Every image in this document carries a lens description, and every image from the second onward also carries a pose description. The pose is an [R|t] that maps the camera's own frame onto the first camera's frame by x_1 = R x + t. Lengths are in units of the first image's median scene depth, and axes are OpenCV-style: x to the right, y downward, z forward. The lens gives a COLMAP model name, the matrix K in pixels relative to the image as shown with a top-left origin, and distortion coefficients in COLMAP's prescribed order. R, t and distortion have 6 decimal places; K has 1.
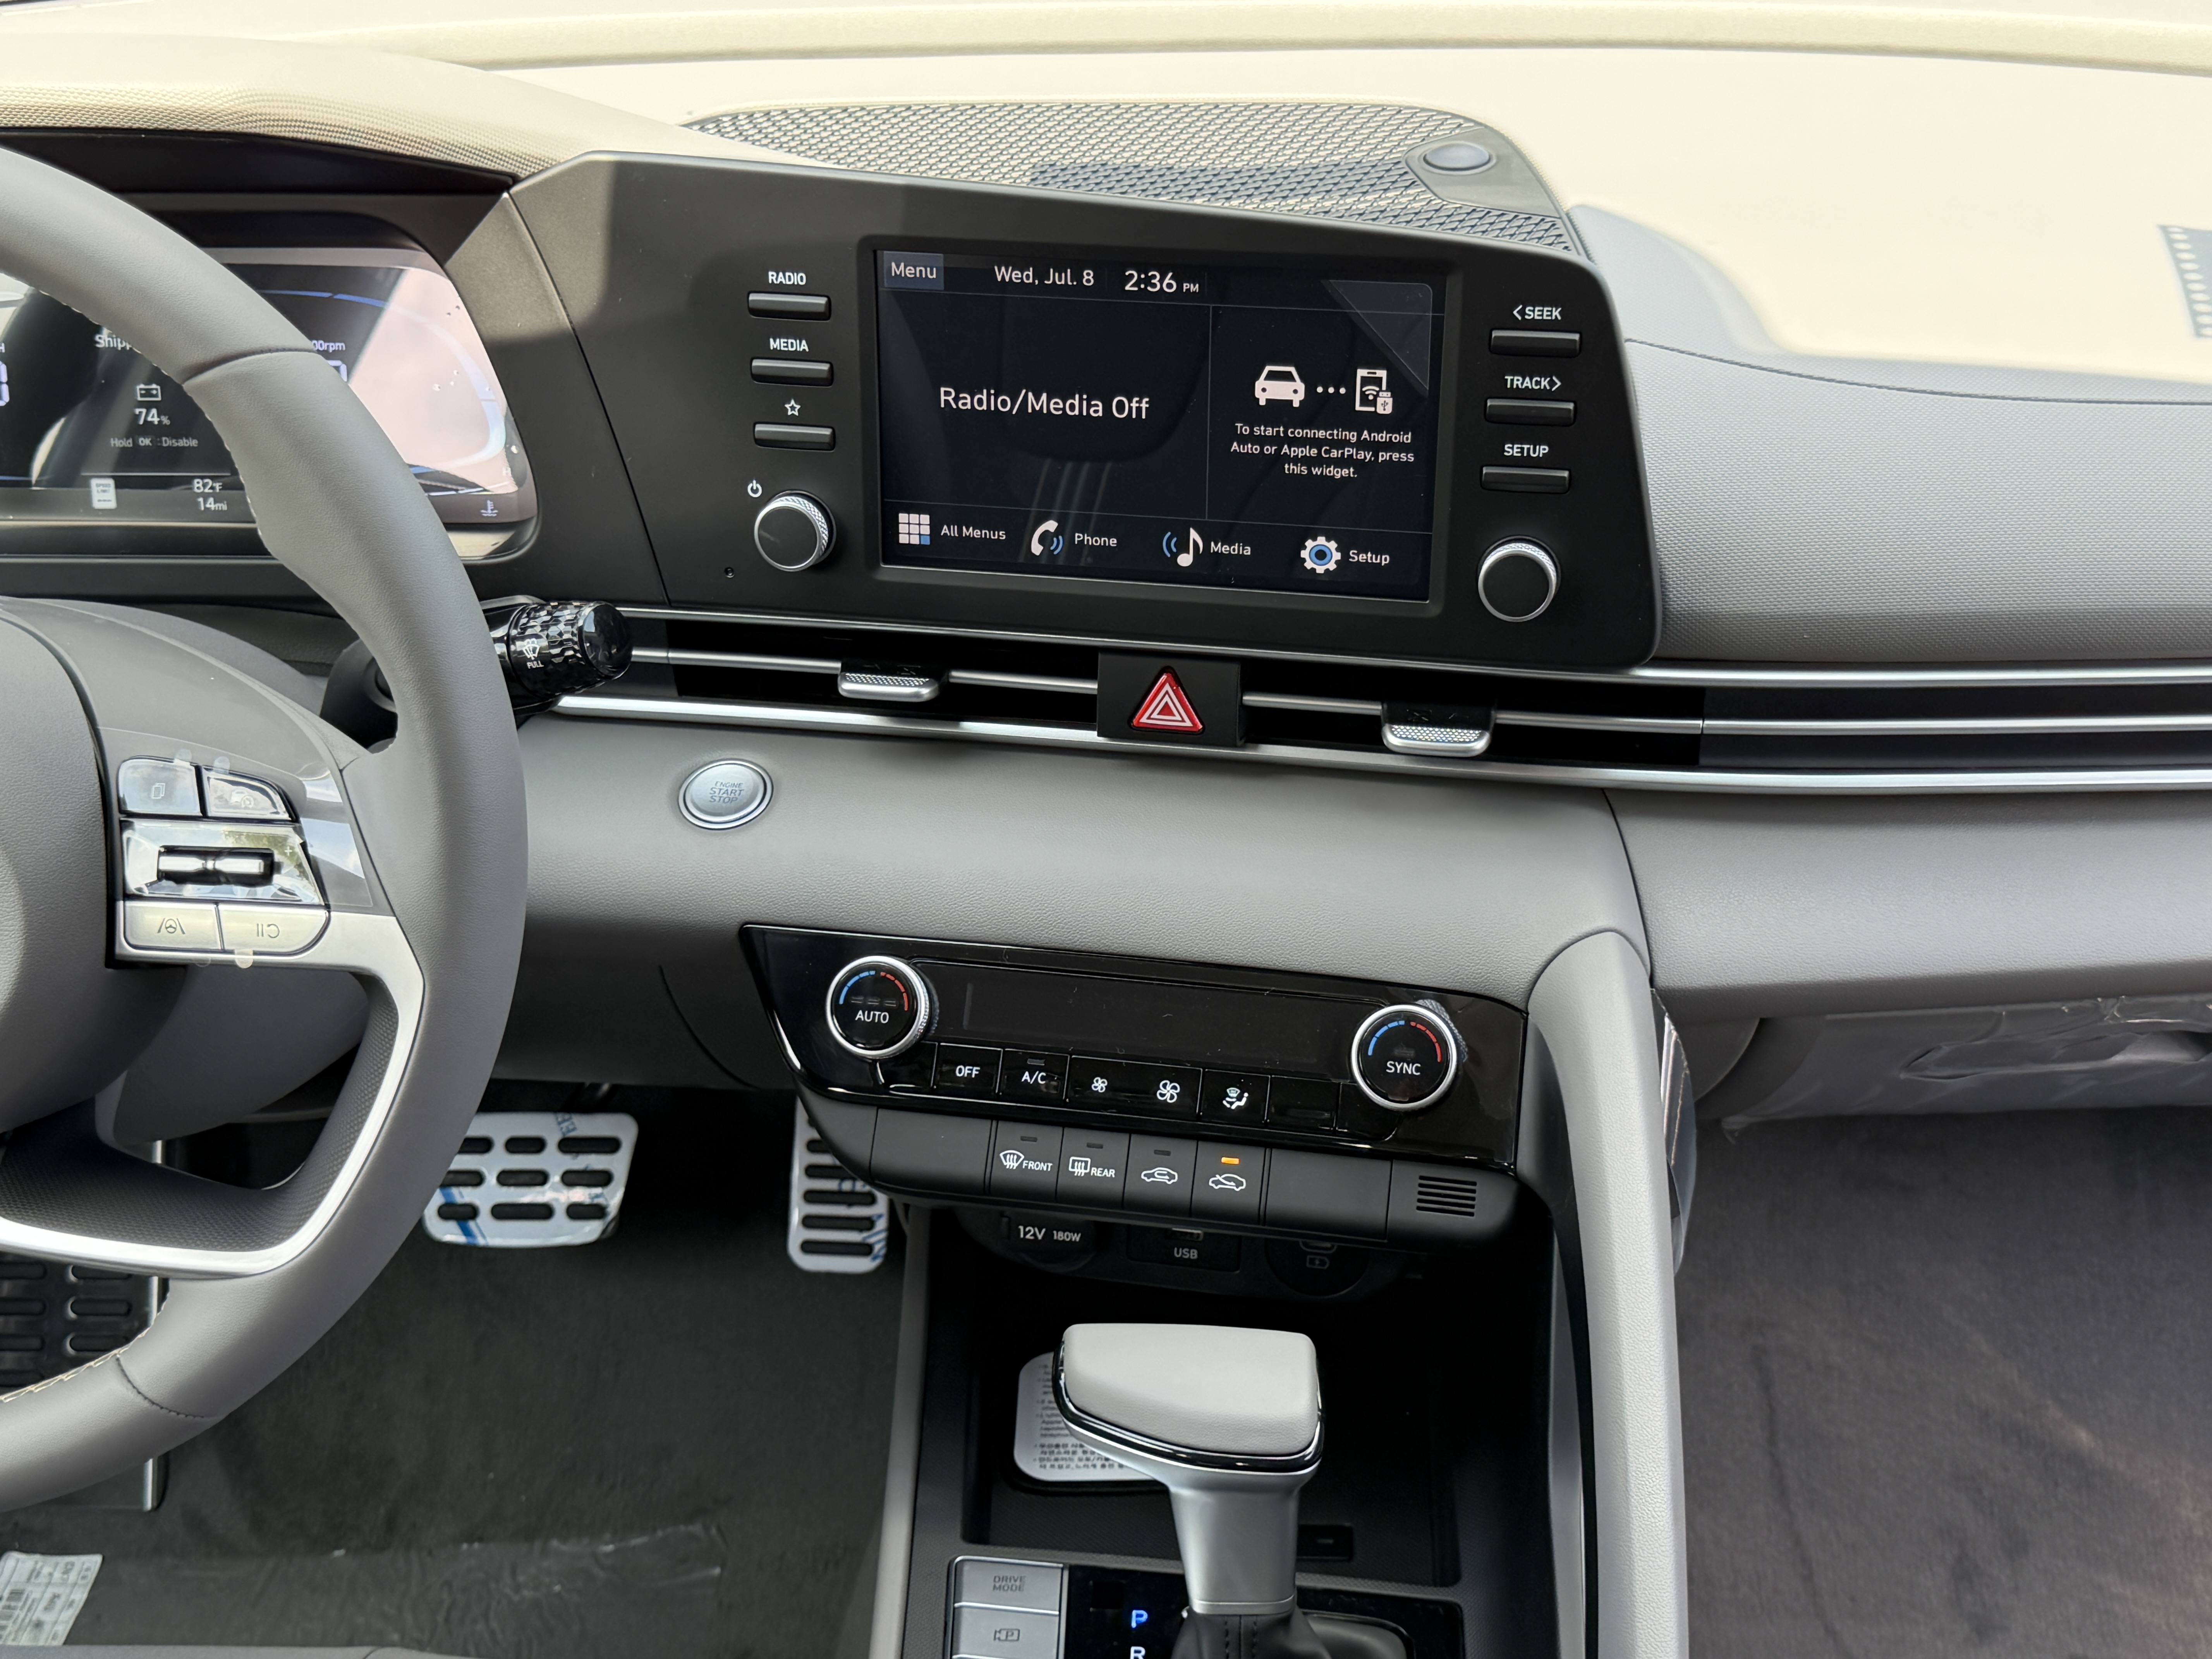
lens RADIAL K [[2732.6, 0, 1120.3], [0, 2732.6, 819.1], [0, 0, 1]] dist [0.095172, 0.000000]
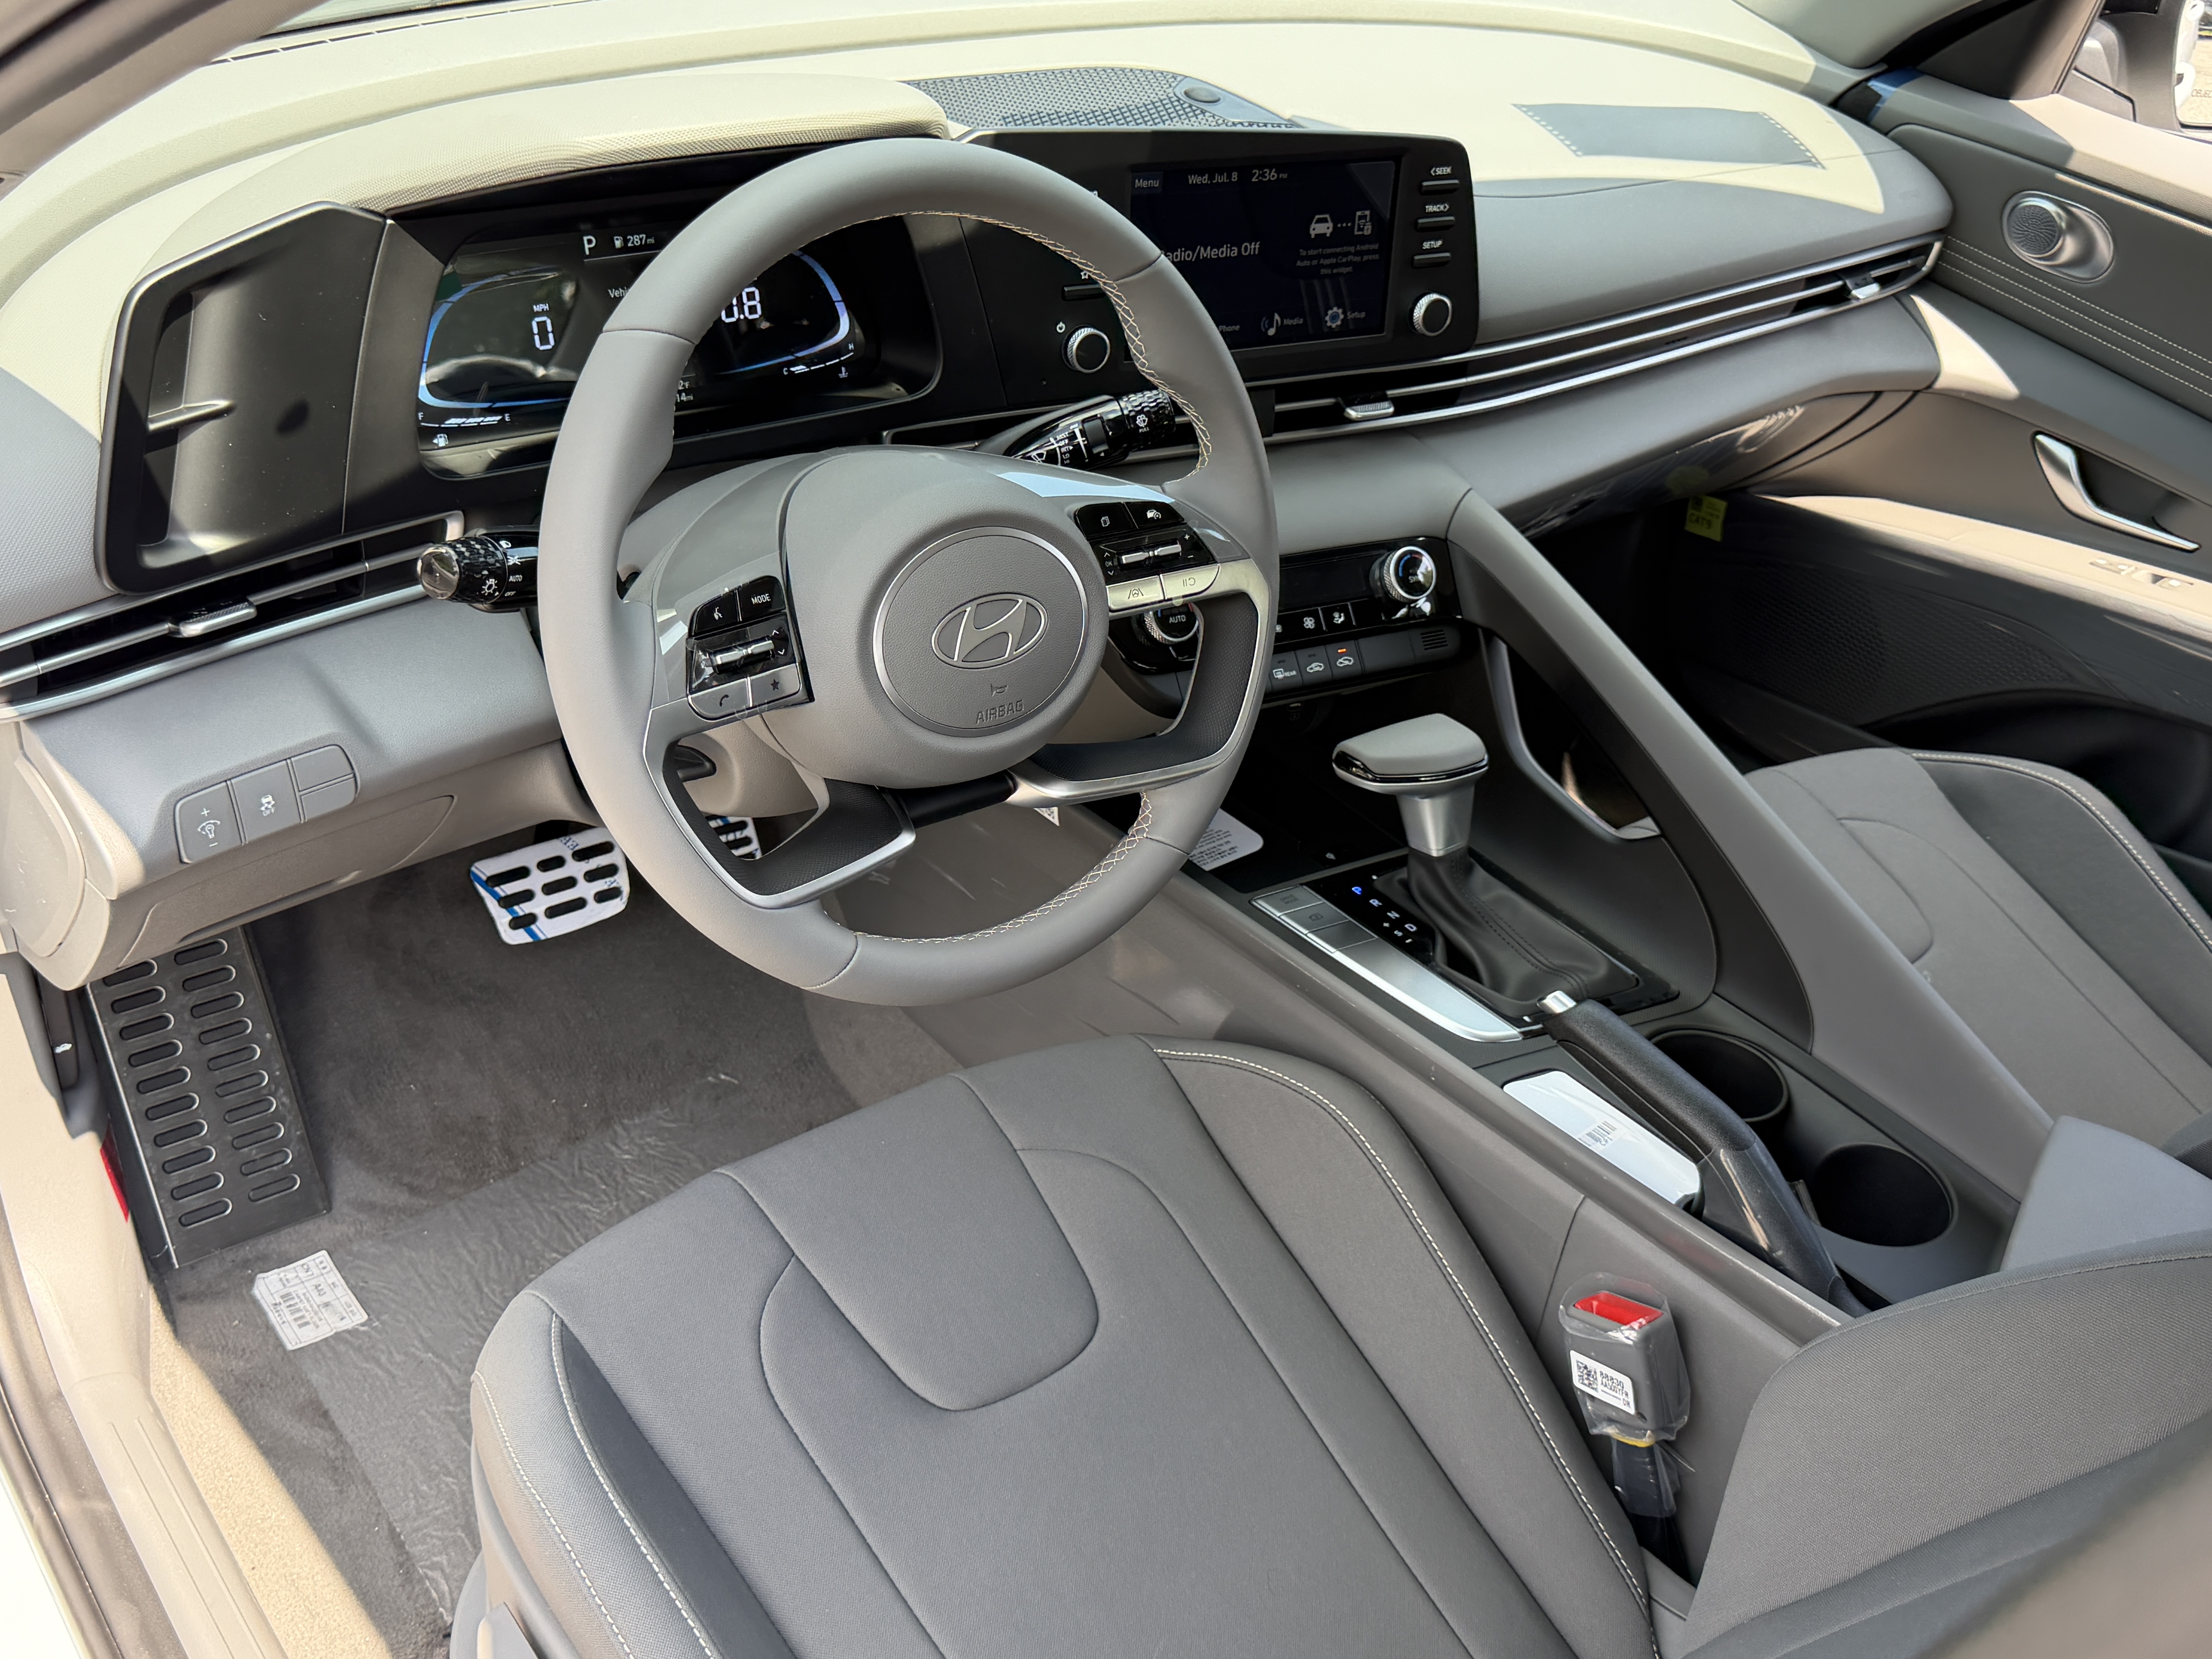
lens RADIAL K [[2128.5, 0, 1080.6], [0, 2128.5, 854.4], [0, 0, 1]] dist [0.101144, 0.000000]
pose [[0.763649, -0.277730, 0.582844, -0.989553], [0.209118, 0.960483, 0.183689, -0.048301], [-0.610828, -0.018390, 0.791550, -0.061059]]
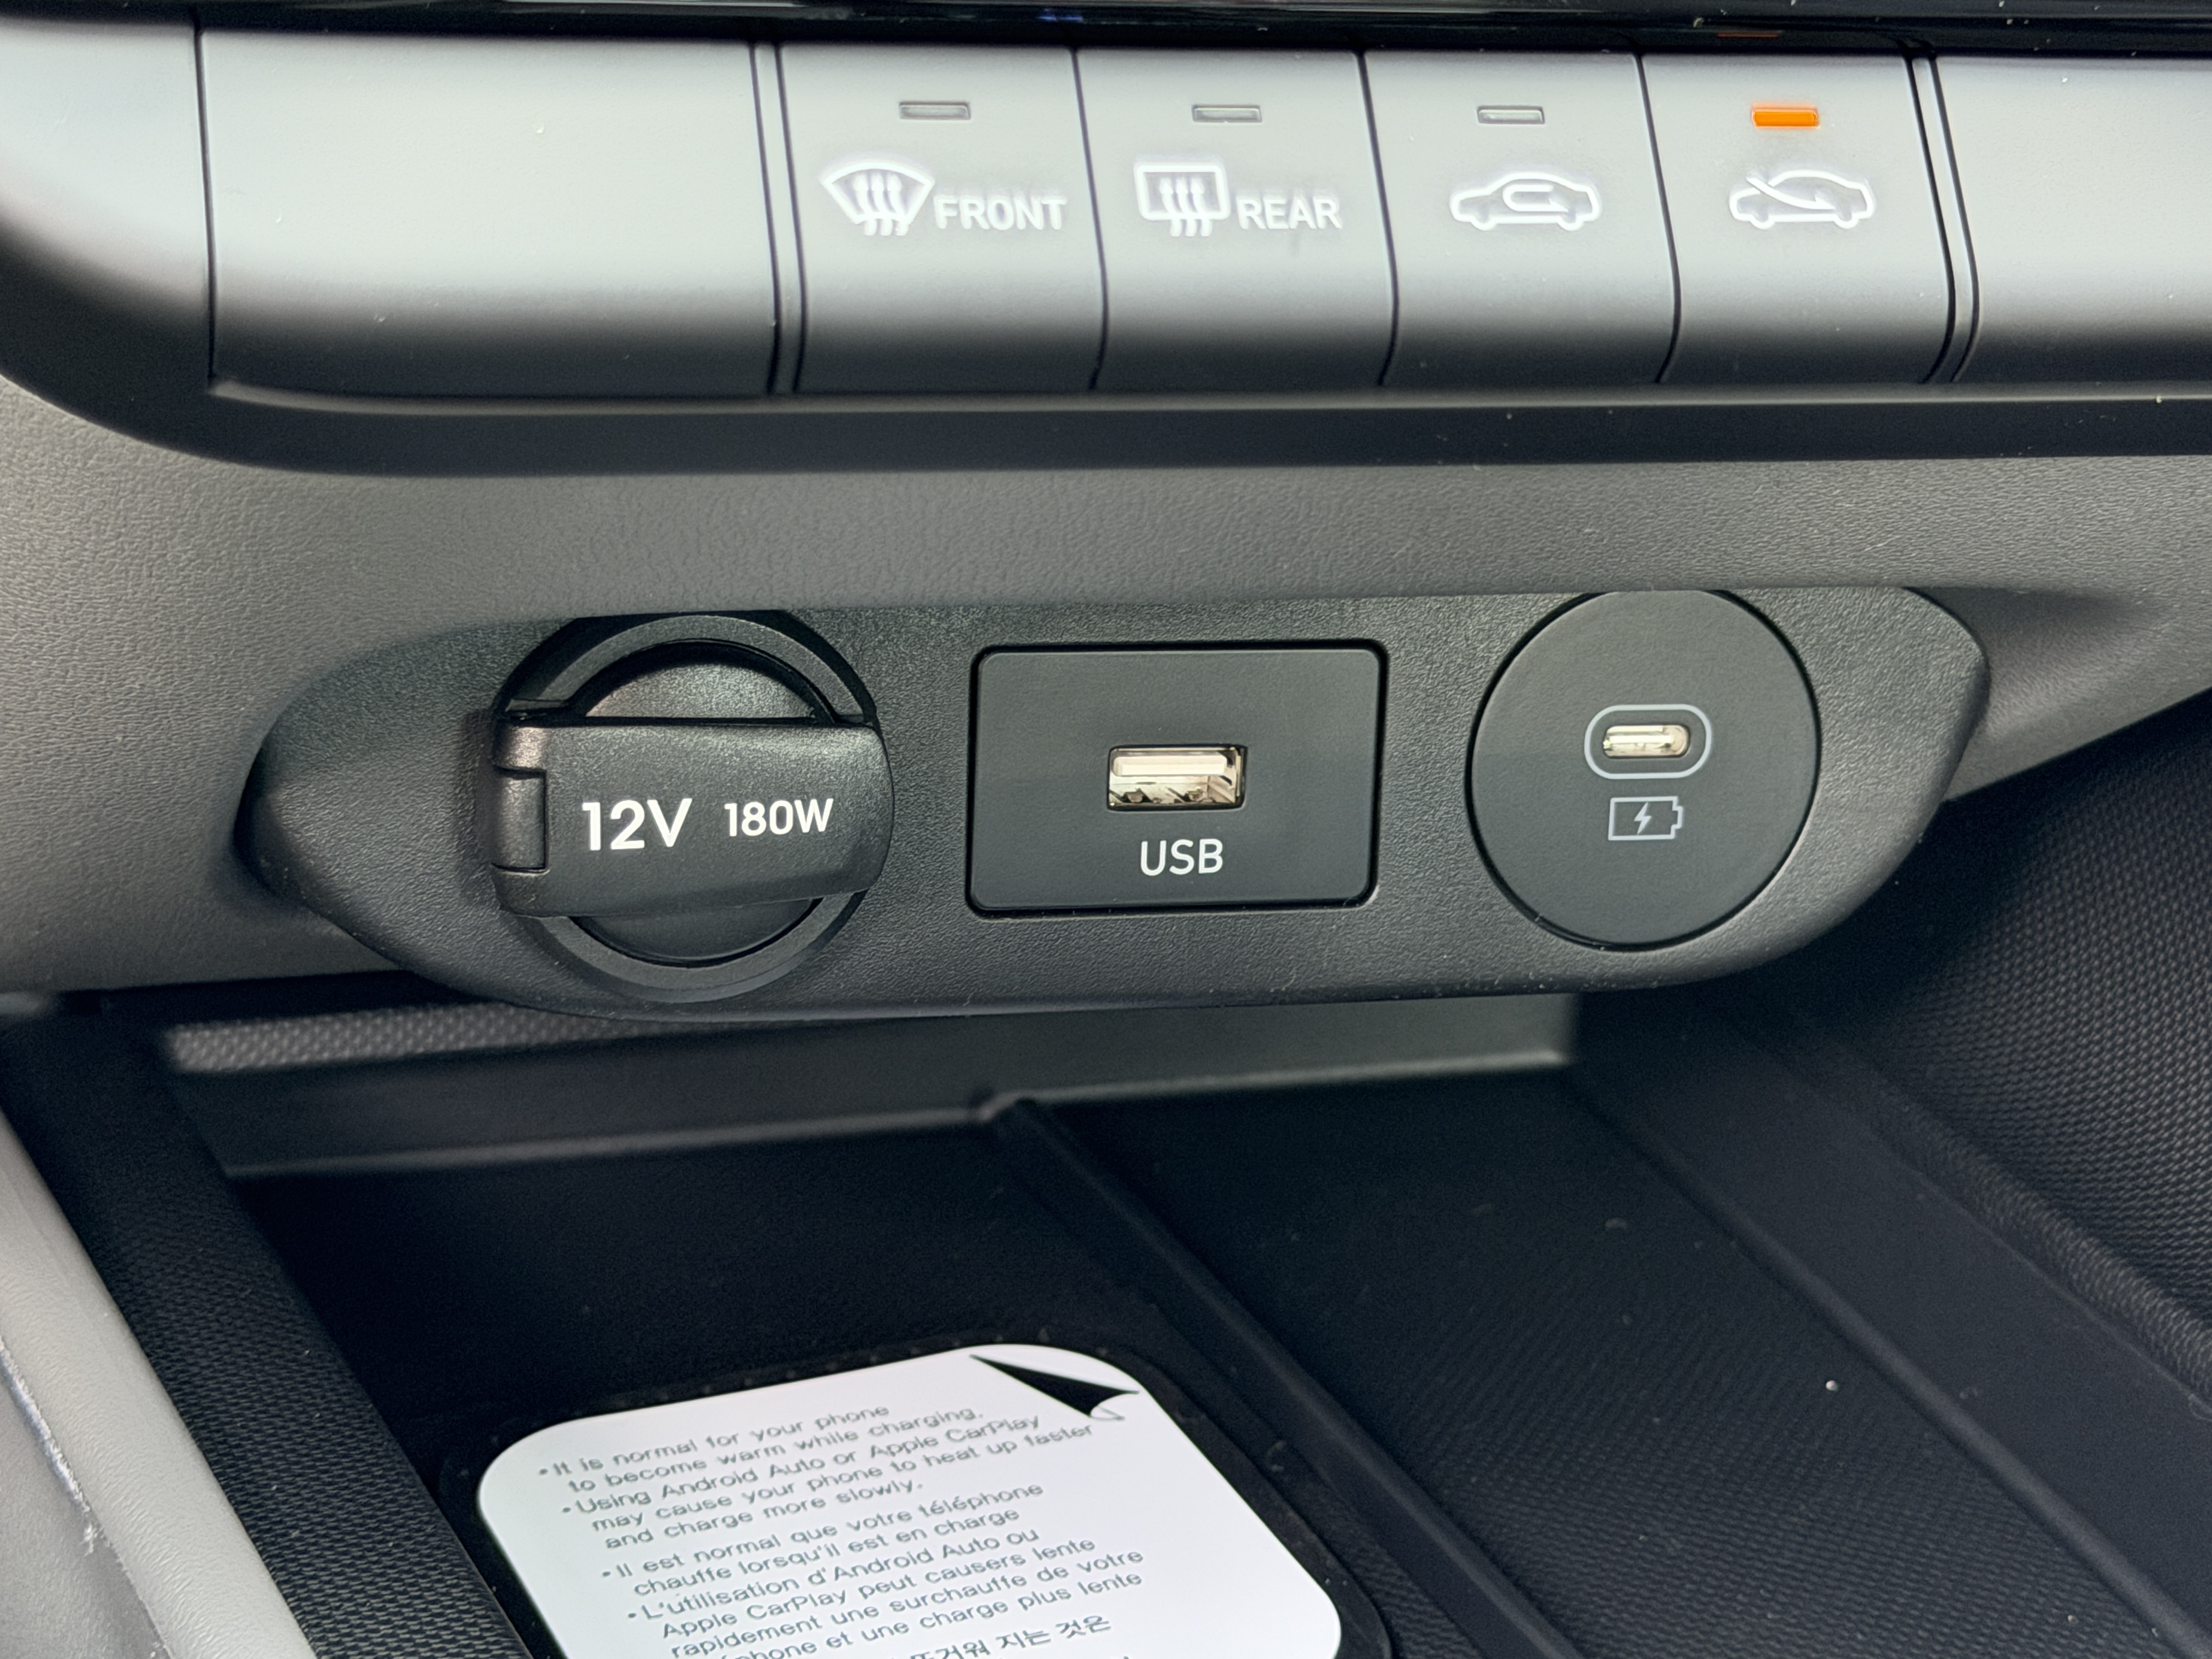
lens RADIAL K [[4370.3, 0, 1143.0], [0, 4370.3, 774.2], [0, 0, 1]] dist [0.095203, 0.000000]
pose [[0.899738, -0.092605, 0.426492, -0.174689], [0.135277, 0.988275, -0.070798, 0.198186], [-0.414935, 0.121395, 0.901716, 0.682833]]
